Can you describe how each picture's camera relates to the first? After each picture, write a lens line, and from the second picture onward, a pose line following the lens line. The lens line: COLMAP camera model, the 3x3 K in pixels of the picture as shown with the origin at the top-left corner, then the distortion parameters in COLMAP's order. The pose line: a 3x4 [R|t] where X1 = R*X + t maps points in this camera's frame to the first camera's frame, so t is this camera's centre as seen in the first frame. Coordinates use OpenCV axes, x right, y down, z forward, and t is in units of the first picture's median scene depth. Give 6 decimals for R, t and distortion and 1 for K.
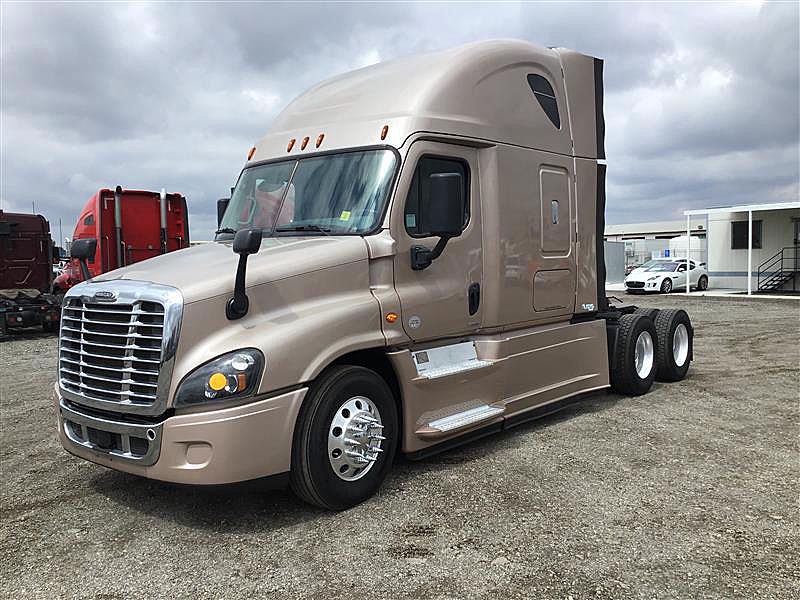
lens RADIAL K [[777.4, 0, 400.0], [0, 777.4, 300.0], [0, 0, 1]] dist [0.007953, -0.001395]
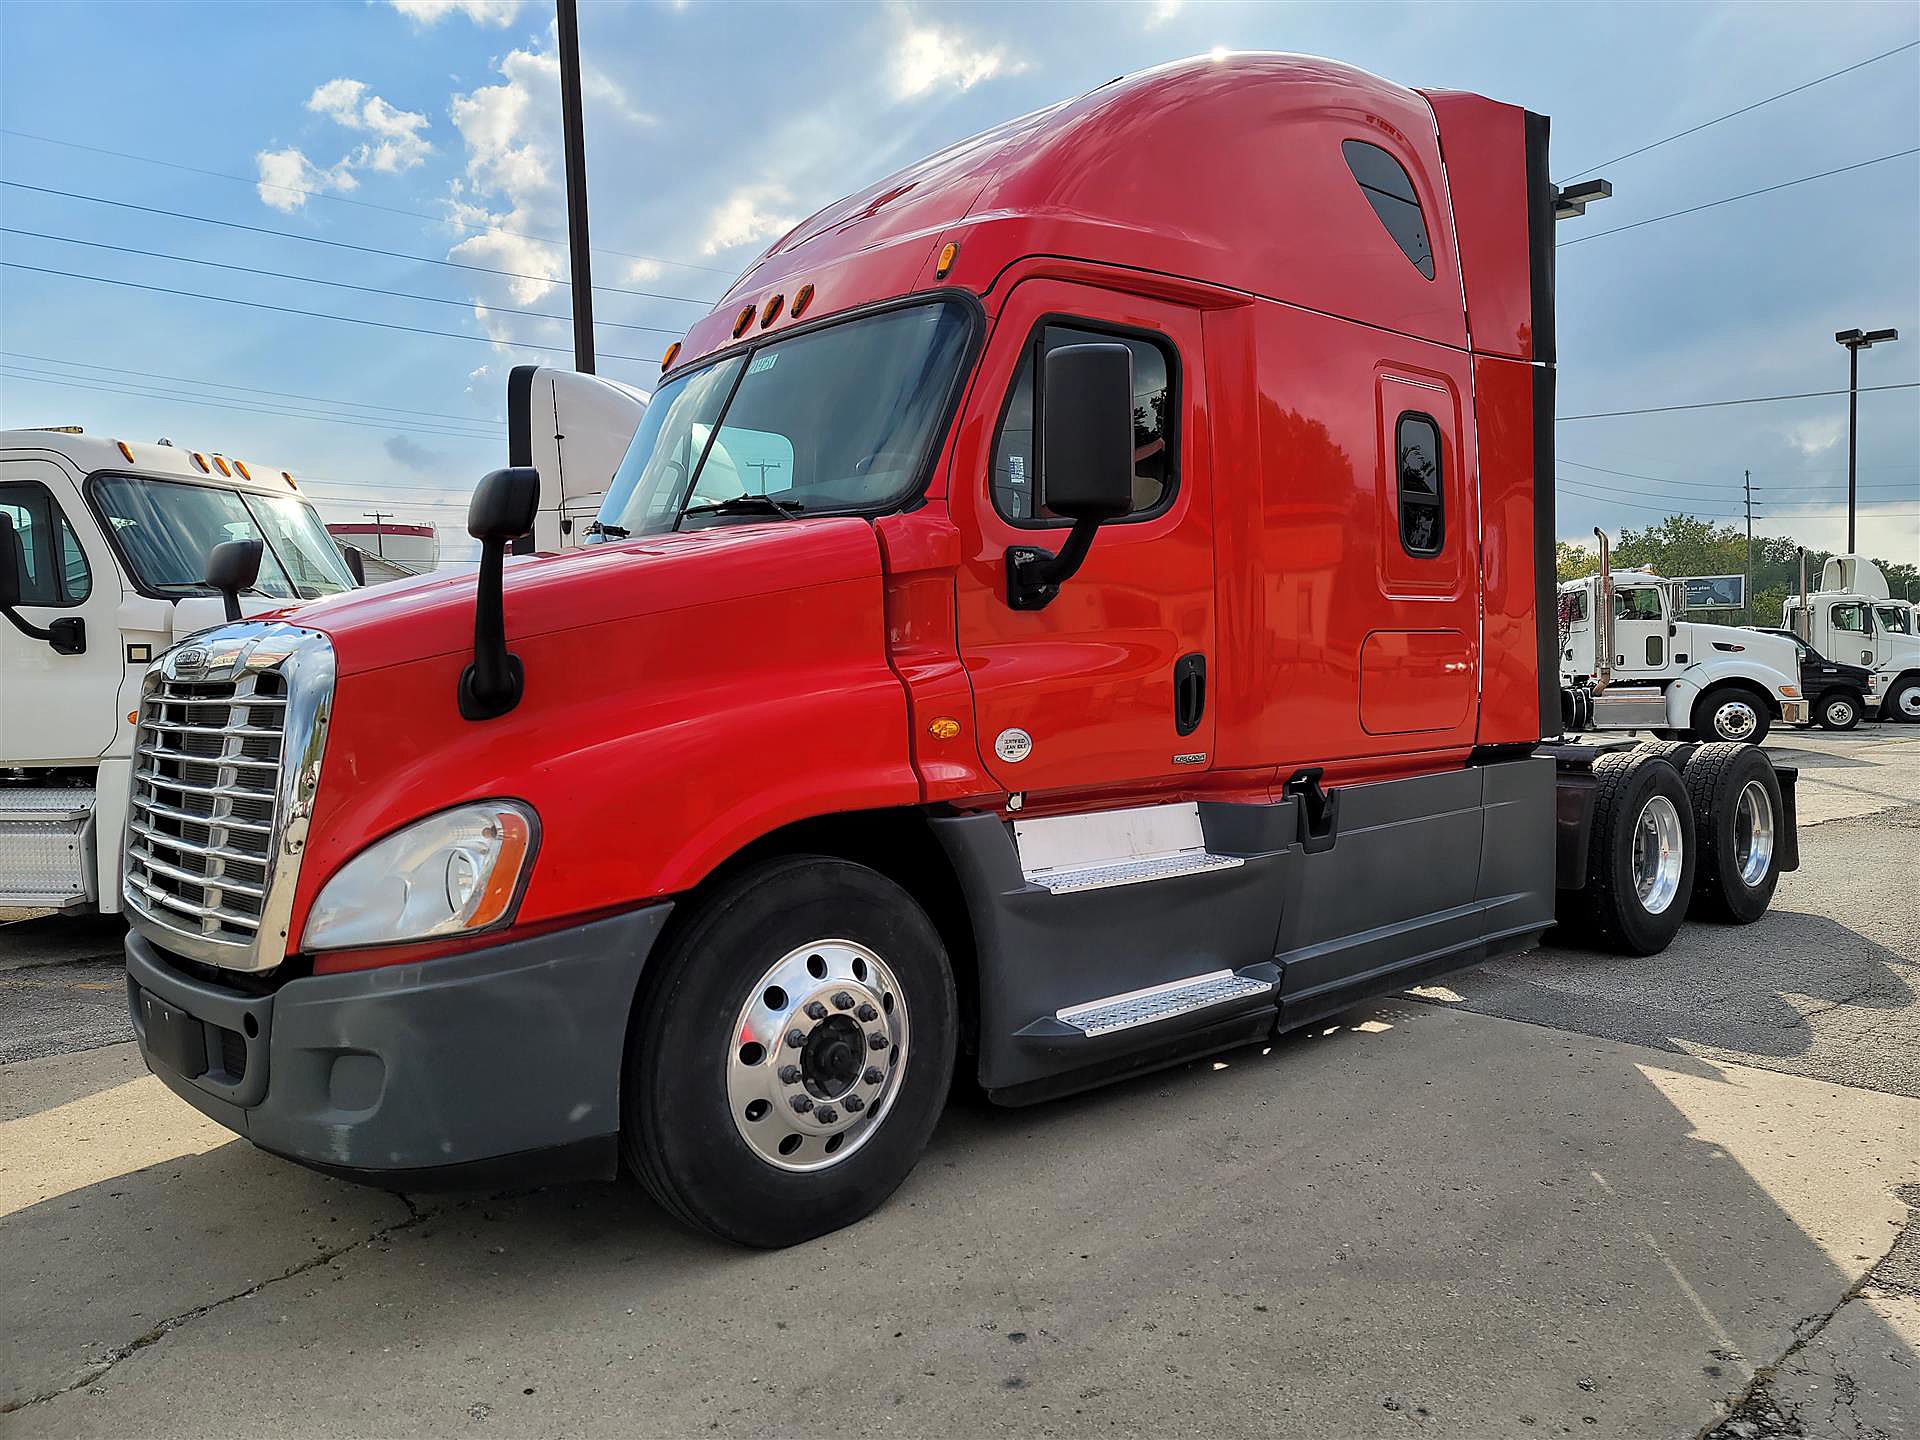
lens RADIAL K [[1418.7, 0, 960.0], [0, 1418.7, 720.0], [0, 0, 1]] dist [0.004027, 0.001492]
pose [[0.987871, 0.004695, -0.155203, 0.100615], [-0.009146, 0.999567, -0.027972, 0.035688], [0.155005, 0.029053, 0.987486, 0.310134]]
